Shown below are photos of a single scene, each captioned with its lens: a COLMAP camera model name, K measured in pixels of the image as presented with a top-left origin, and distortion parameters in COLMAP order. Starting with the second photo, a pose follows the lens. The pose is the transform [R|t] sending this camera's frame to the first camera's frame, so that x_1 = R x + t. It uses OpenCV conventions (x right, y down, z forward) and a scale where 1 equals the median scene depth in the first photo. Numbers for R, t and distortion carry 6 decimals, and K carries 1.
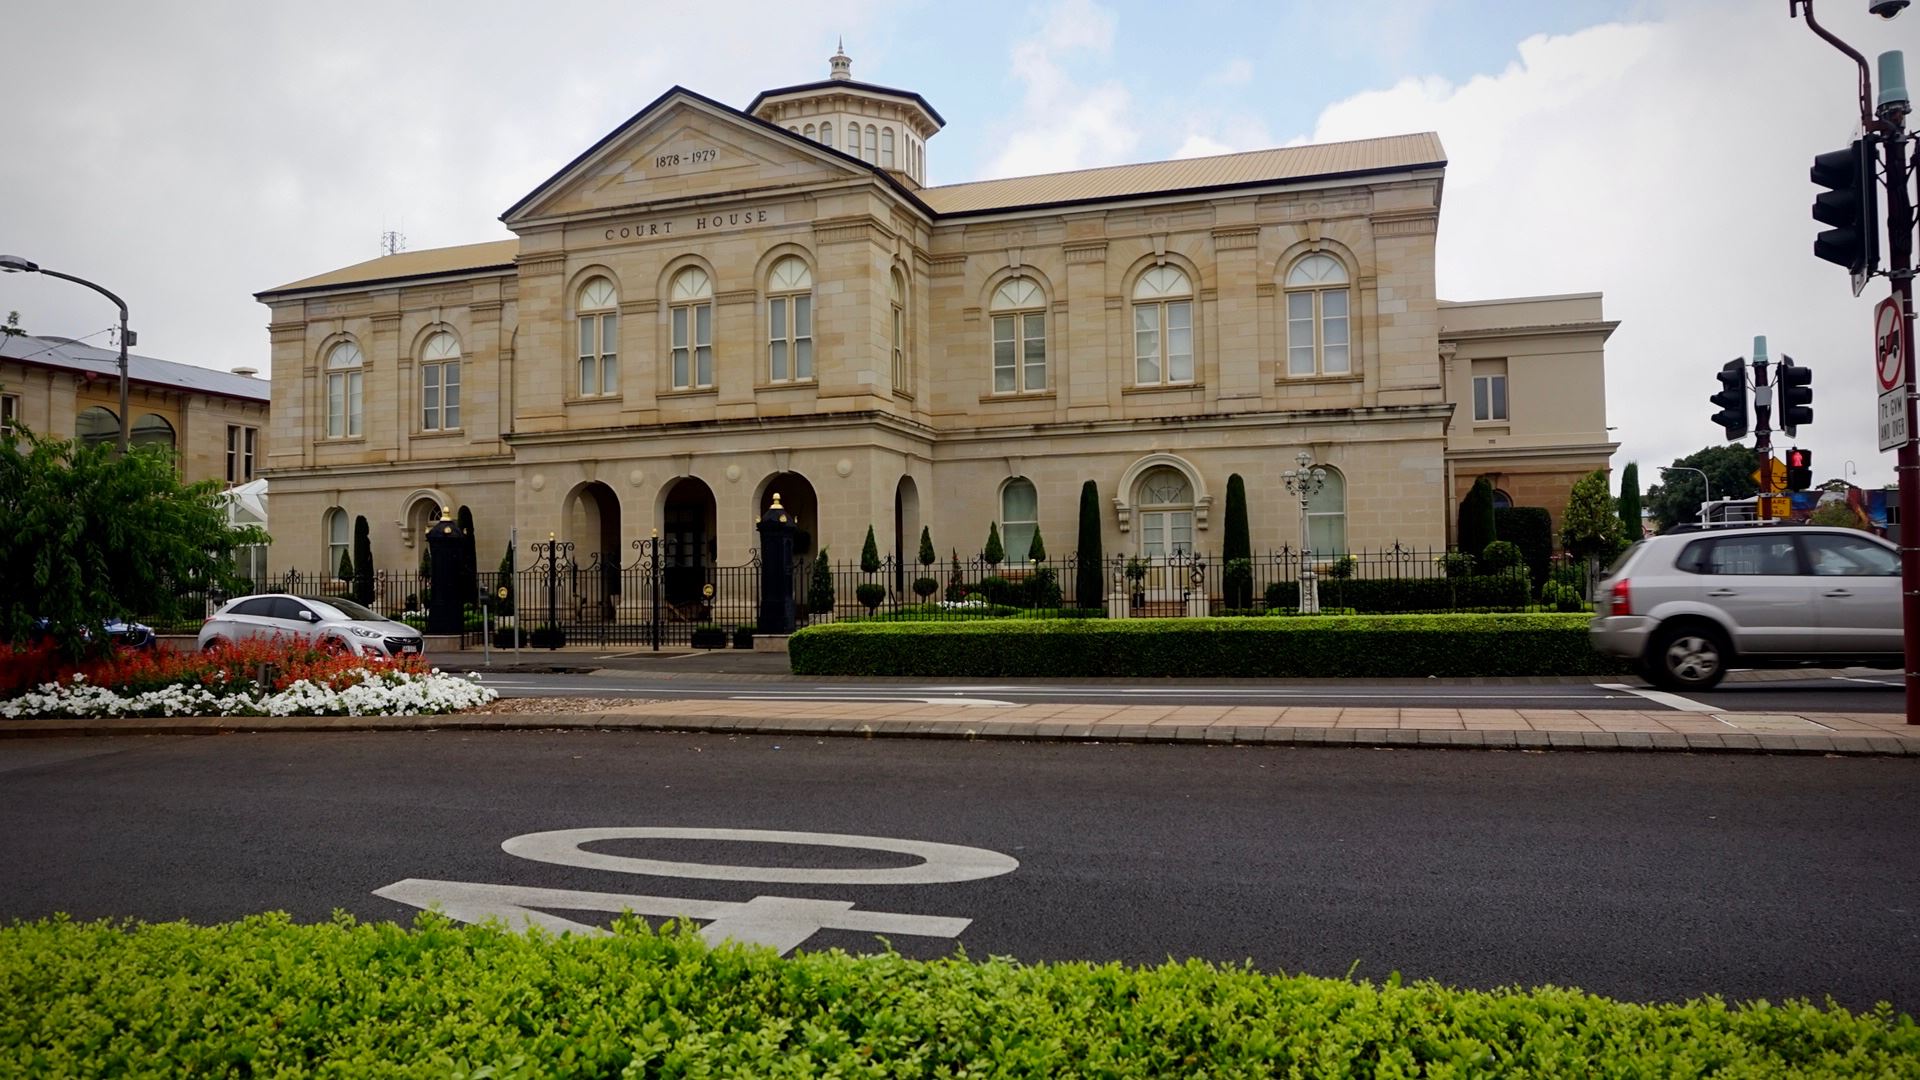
lens RADIAL K [[1280.7, 0, 912.6], [0, 1280.7, 540.5], [0, 0, 1]] dist [-0.051772, 0.001711]
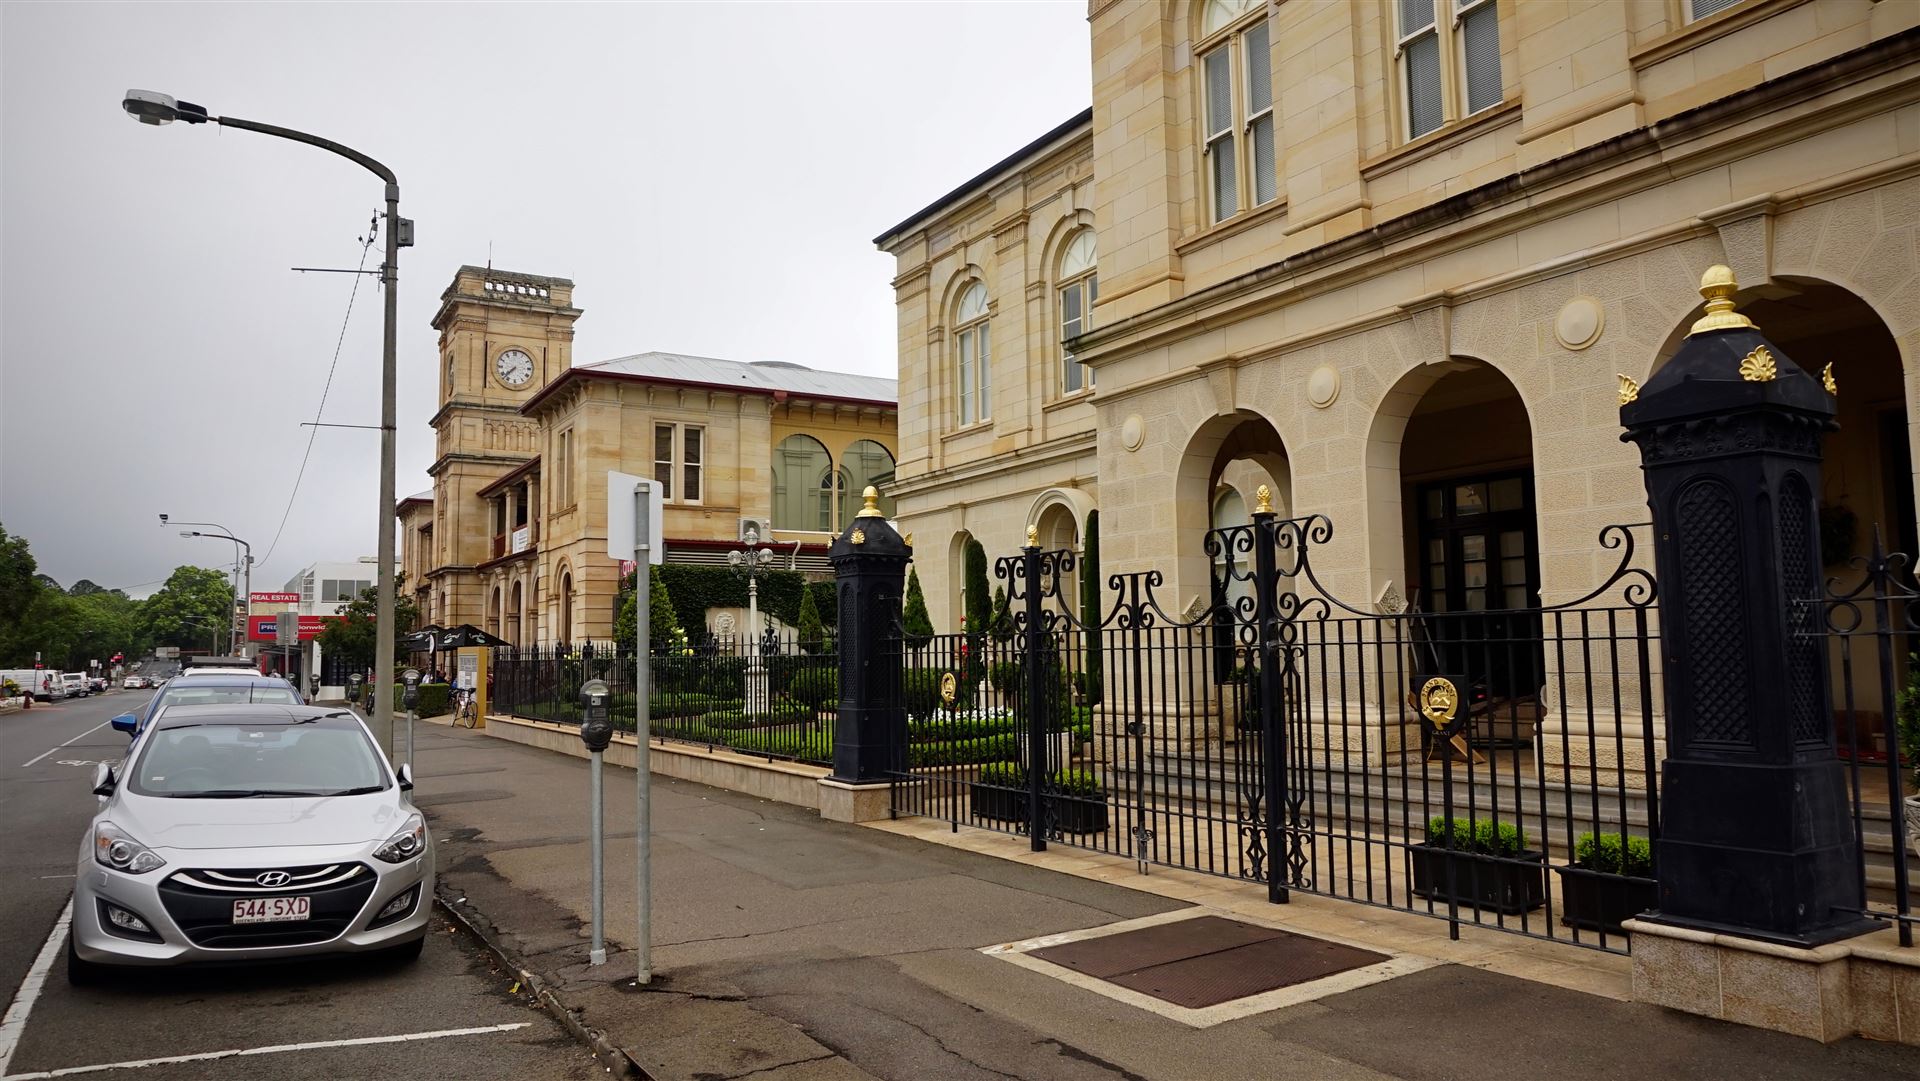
lens RADIAL K [[1250.5, 0, 960.0], [0, 1250.5, 540.5], [0, 0, 1]] dist [-0.023917, 0.001920]
pose [[0.772337, -0.053699, -0.632939, -0.061819], [0.027261, 0.998304, -0.051432, 0.015085], [0.634627, 0.022468, 0.772492, 0.638572]]
